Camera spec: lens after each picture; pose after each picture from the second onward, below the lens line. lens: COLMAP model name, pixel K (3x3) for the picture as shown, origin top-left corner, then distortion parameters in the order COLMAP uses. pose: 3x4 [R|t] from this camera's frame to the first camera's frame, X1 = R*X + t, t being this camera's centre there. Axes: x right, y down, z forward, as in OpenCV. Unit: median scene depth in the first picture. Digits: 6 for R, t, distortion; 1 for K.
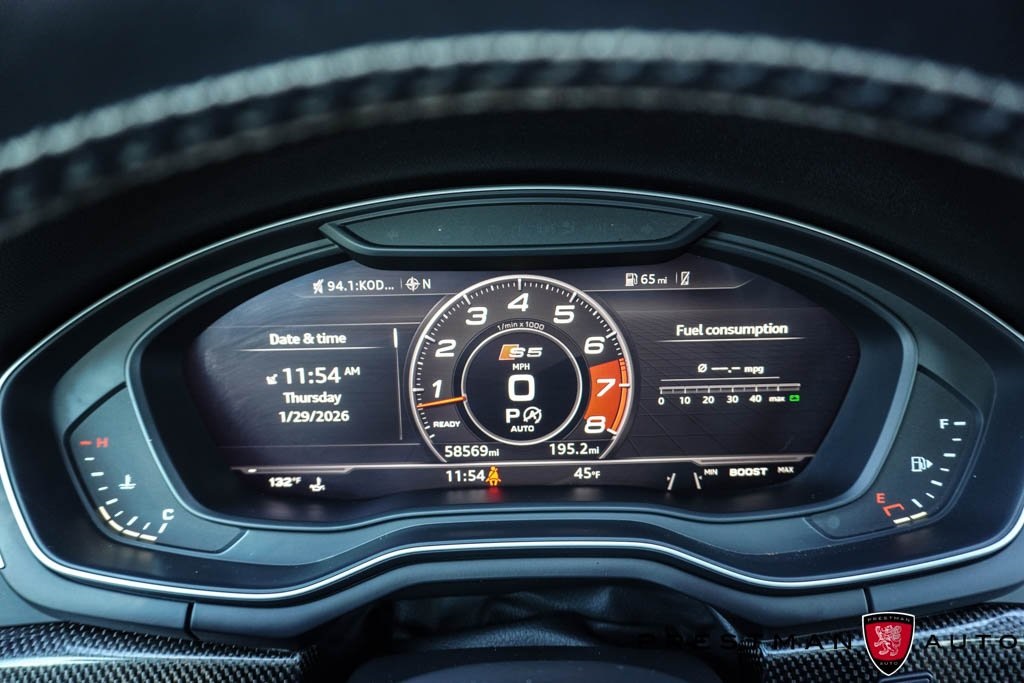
lens RADIAL K [[731.0, 0, 512.0], [0, 731.0, 341.5], [0, 0, 1]] dist [-0.032983, 0.000274]
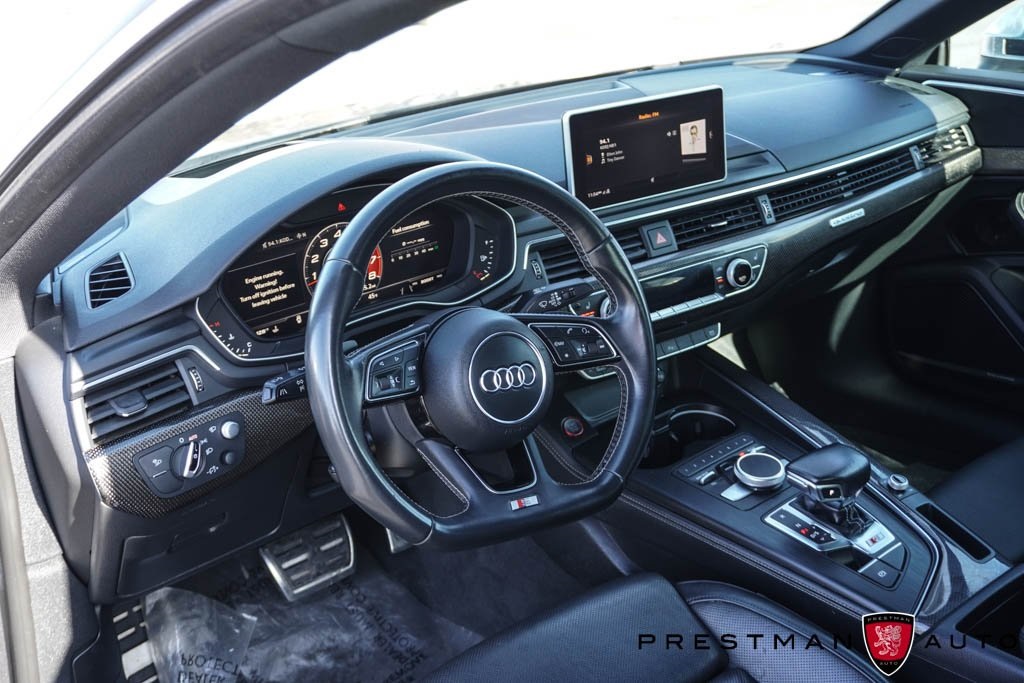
lens RADIAL K [[1169.2, 0, 512.0], [0, 1169.2, 341.5], [0, 0, 1]] dist [-0.076279, 0.005159]
pose [[0.784138, -0.263292, 0.561965, -1.847968], [0.226701, 0.964485, 0.135554, -0.103405], [-0.577698, 0.021106, 0.815978, -2.576151]]
